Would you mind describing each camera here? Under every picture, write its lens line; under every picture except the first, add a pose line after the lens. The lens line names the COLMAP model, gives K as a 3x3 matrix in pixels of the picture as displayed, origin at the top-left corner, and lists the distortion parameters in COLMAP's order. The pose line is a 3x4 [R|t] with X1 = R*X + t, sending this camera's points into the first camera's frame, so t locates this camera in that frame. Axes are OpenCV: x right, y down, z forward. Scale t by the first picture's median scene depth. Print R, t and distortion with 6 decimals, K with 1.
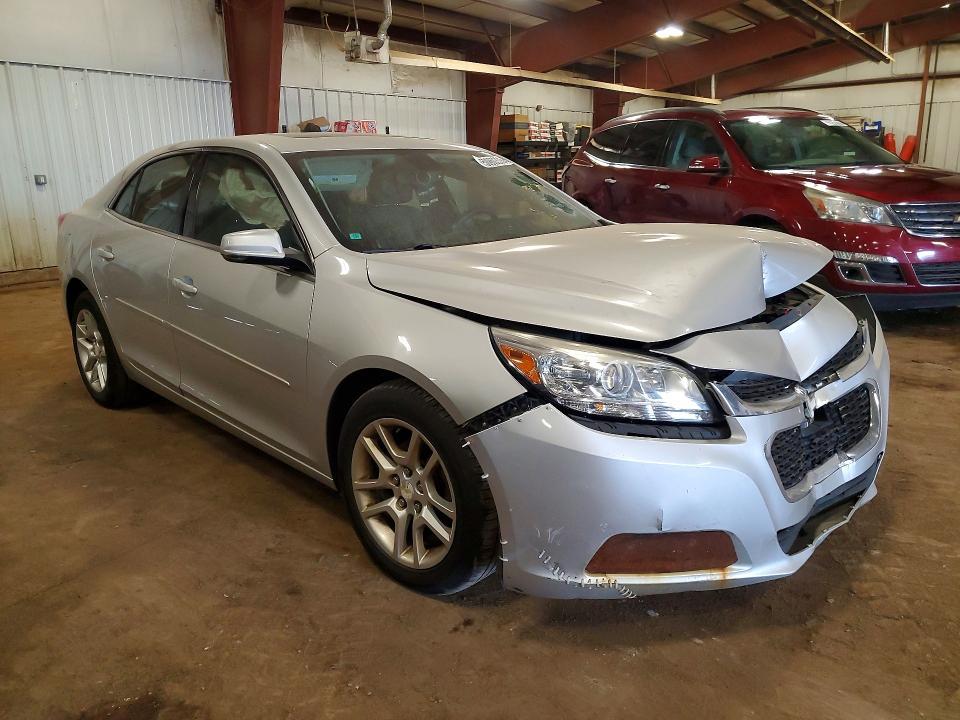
lens RADIAL K [[740.8, 0, 477.3], [0, 740.8, 358.8], [0, 0, 1]] dist [0.044305, -0.005275]
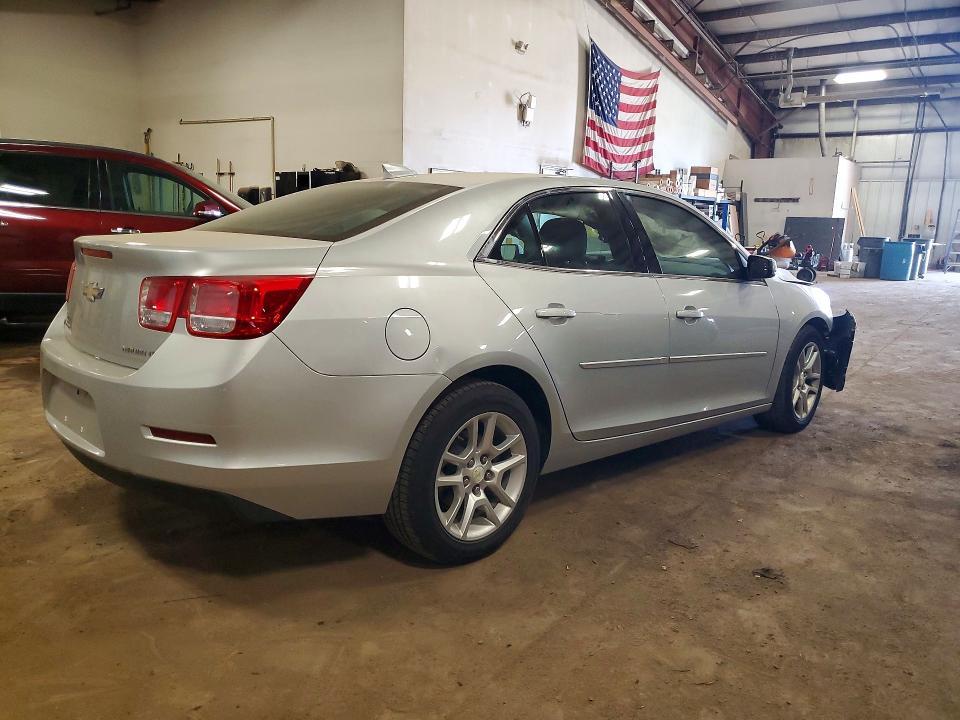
lens RADIAL K [[740.8, 0, 477.3], [0, 740.8, 358.8], [0, 0, 1]] dist [0.044305, -0.005275]
pose [[0.007830, -0.152090, 0.988336, -1.599763], [0.231864, 0.961706, 0.146155, -0.283282], [-0.972717, 0.228015, 0.042795, 1.359342]]
